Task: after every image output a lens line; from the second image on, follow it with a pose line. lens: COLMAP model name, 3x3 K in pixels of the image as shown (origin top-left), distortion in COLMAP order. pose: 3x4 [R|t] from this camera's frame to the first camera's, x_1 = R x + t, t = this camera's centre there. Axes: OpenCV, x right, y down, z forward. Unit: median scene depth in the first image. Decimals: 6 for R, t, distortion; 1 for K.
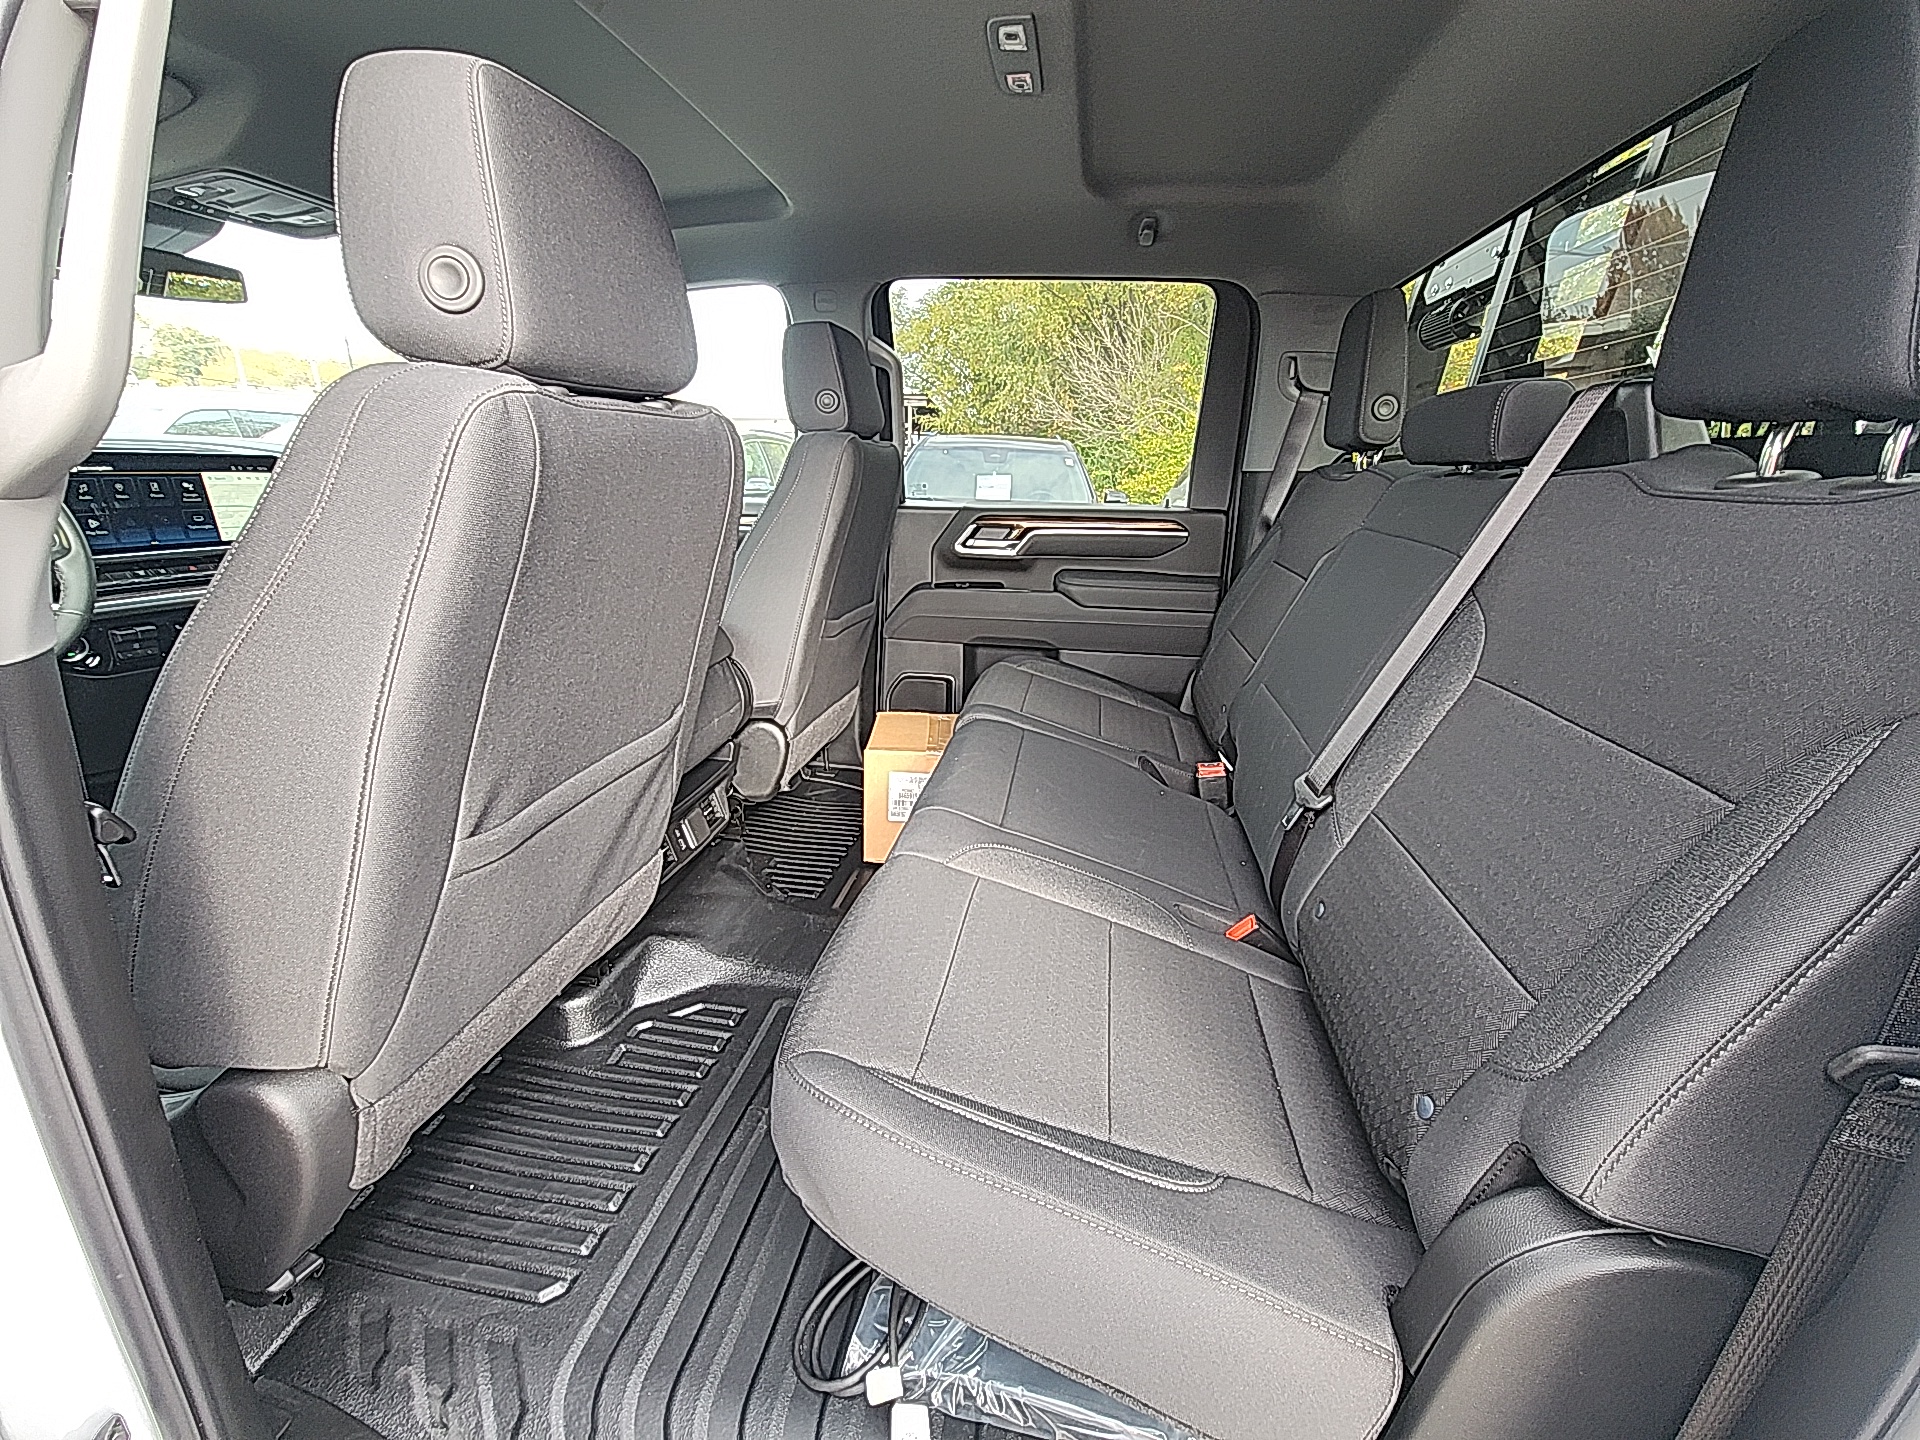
lens RADIAL K [[777.0, 0, 957.1], [0, 777.0, 707.2], [0, 0, 1]] dist [0.009226, -0.005508]
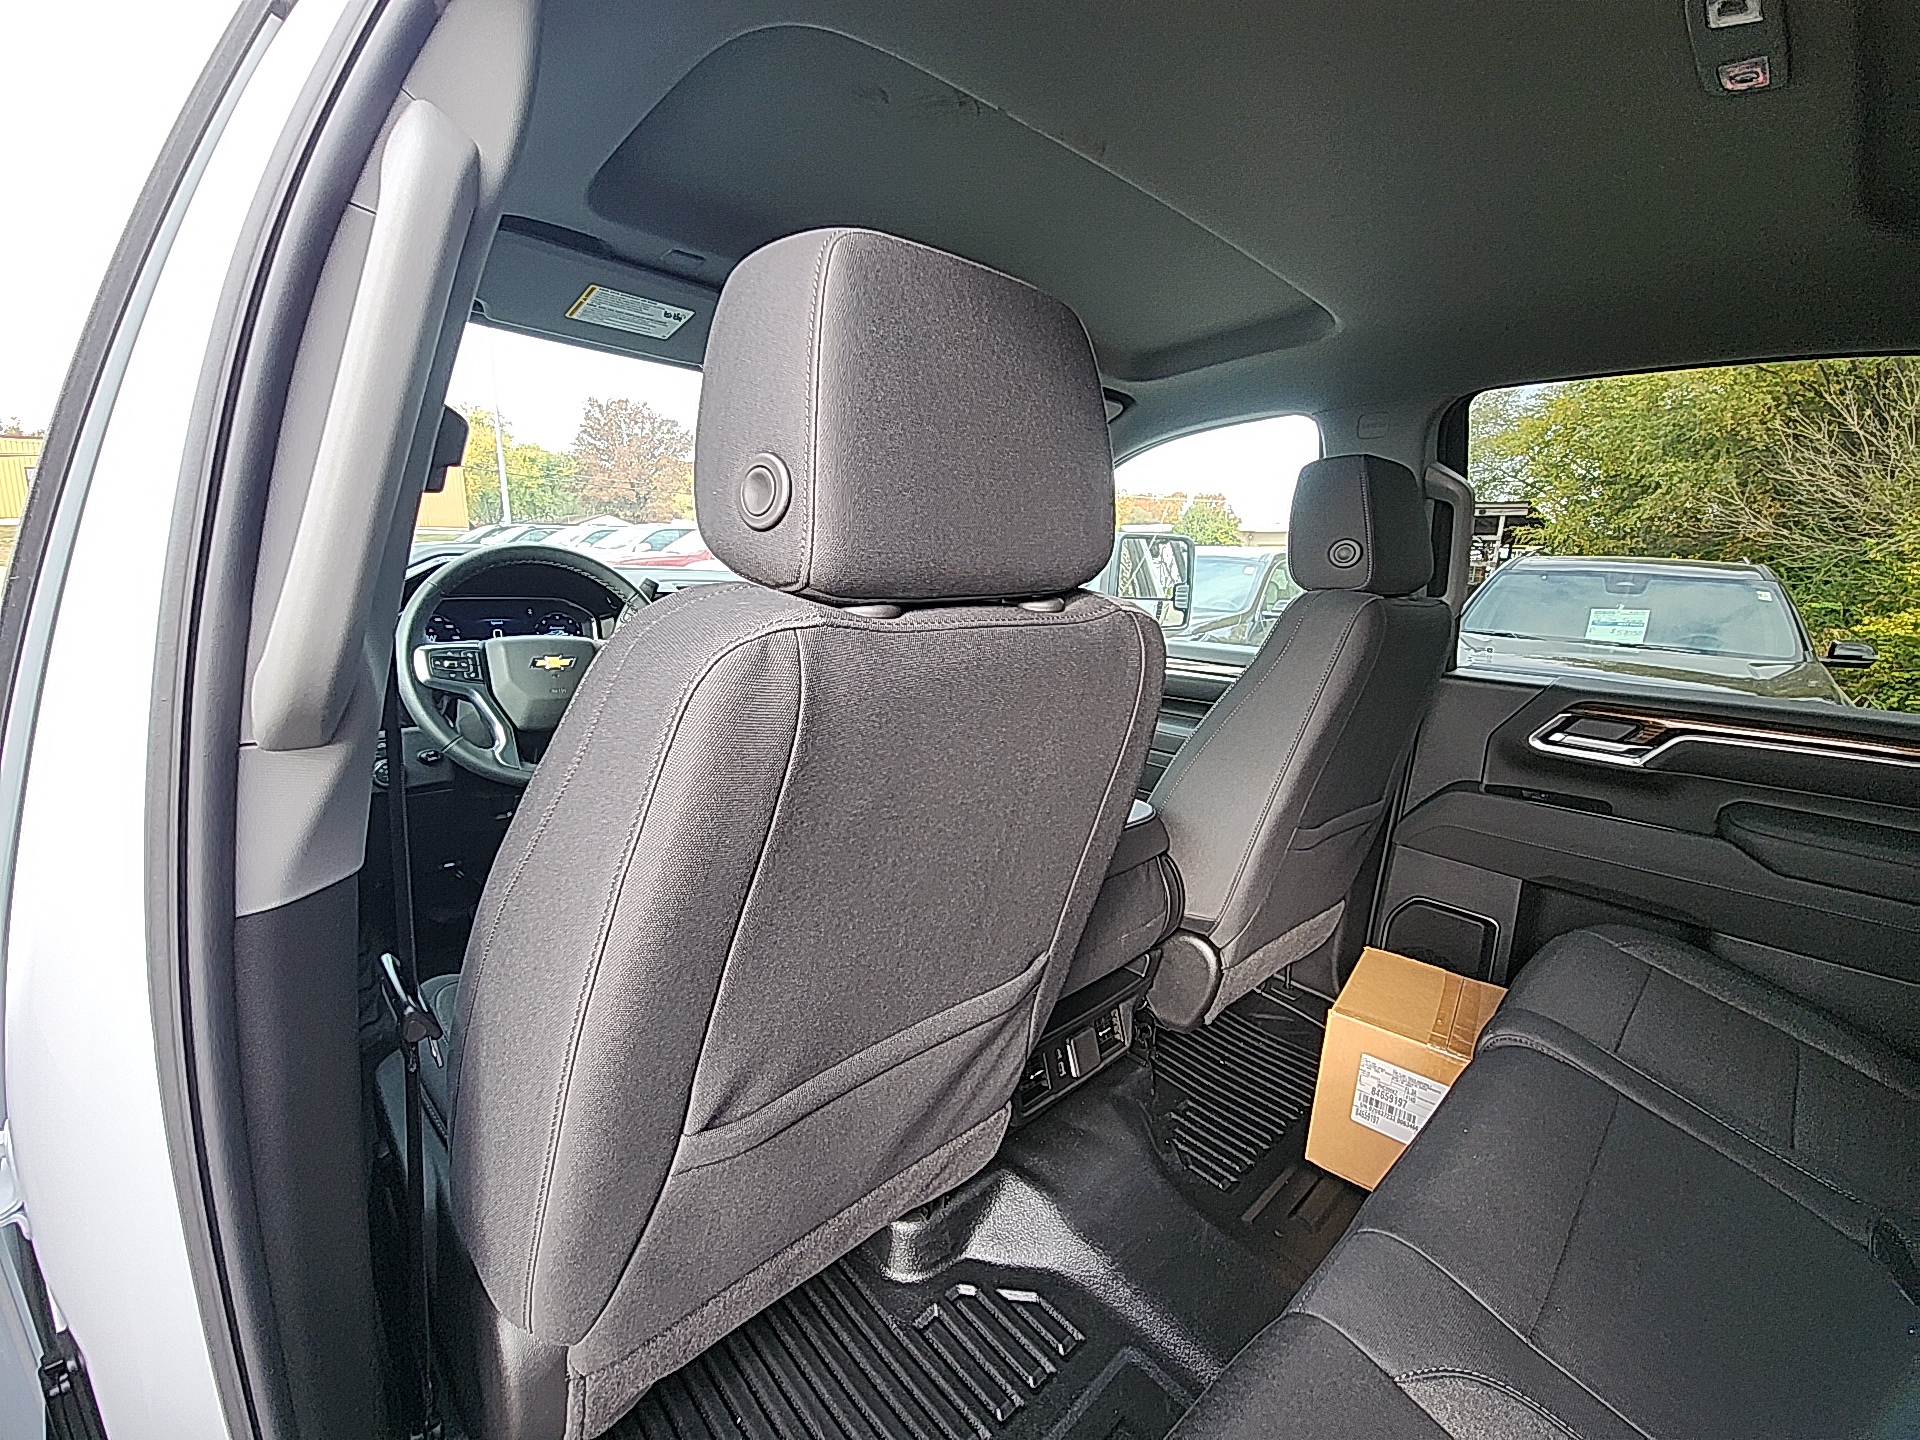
lens RADIAL K [[777.0, 0, 958.0], [0, 777.0, 700.3], [0, 0, 1]] dist [0.009226, -0.005508]
pose [[0.792549, 0.121022, -0.597679, 0.006607], [-0.202621, 0.976686, -0.070918, -0.108499], [0.575162, 0.177309, 0.798593, 0.173006]]
